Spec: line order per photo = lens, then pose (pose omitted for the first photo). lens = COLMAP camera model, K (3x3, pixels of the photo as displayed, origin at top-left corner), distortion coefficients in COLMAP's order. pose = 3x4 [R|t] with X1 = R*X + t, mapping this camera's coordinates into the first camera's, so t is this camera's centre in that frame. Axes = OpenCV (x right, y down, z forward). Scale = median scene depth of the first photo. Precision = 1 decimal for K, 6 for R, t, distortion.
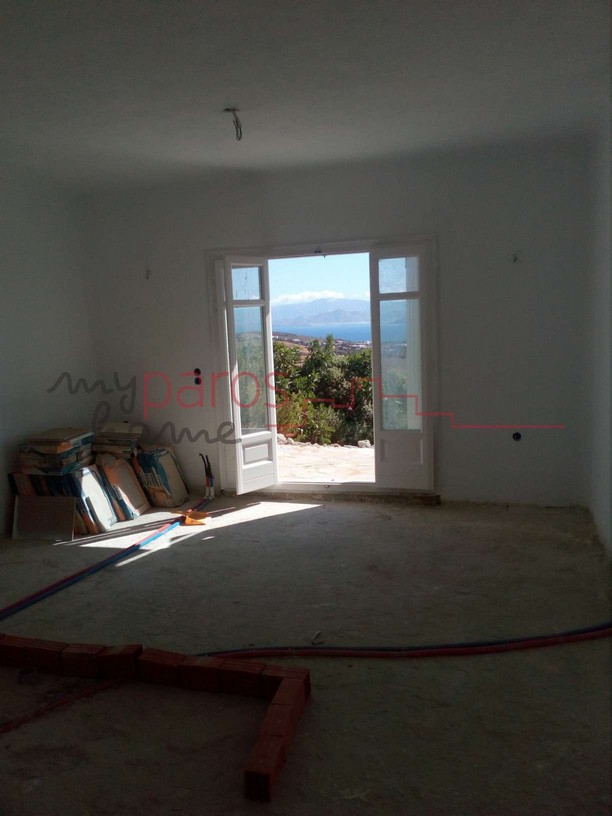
lens RADIAL K [[621.4, 0, 306.0], [0, 621.4, 408.0], [0, 0, 1]] dist [0.037485, -0.061527]
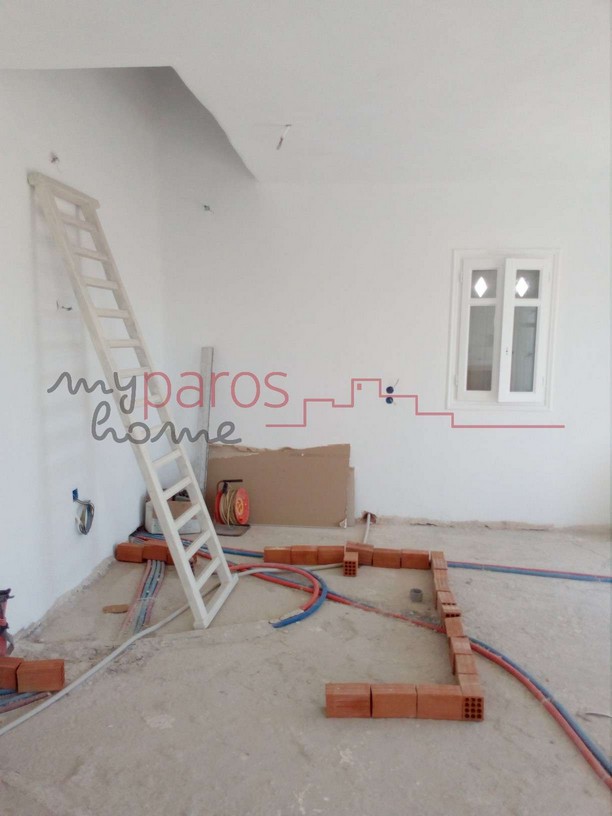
lens RADIAL K [[621.4, 0, 306.0], [0, 621.4, 408.0], [0, 0, 1]] dist [0.037485, -0.061527]
pose [[0.209509, 0.170063, -0.962904, 0.370568], [-0.157810, 0.977730, 0.138345, -0.058561], [0.964988, 0.122972, 0.231681, 0.197436]]
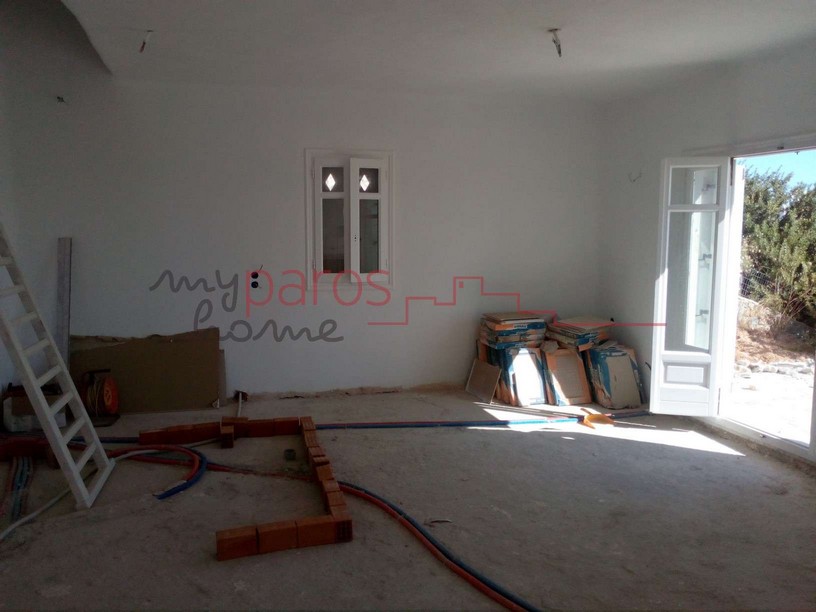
lens RADIAL K [[621.4, 0, 409.0], [0, 621.4, 282.2], [0, 0, 1]] dist [0.037485, -0.061527]
pose [[0.569342, 0.120482, -0.813224, 0.447757], [-0.141413, 0.988811, 0.047493, -0.049768], [0.809847, 0.087961, 0.580010, 0.156316]]
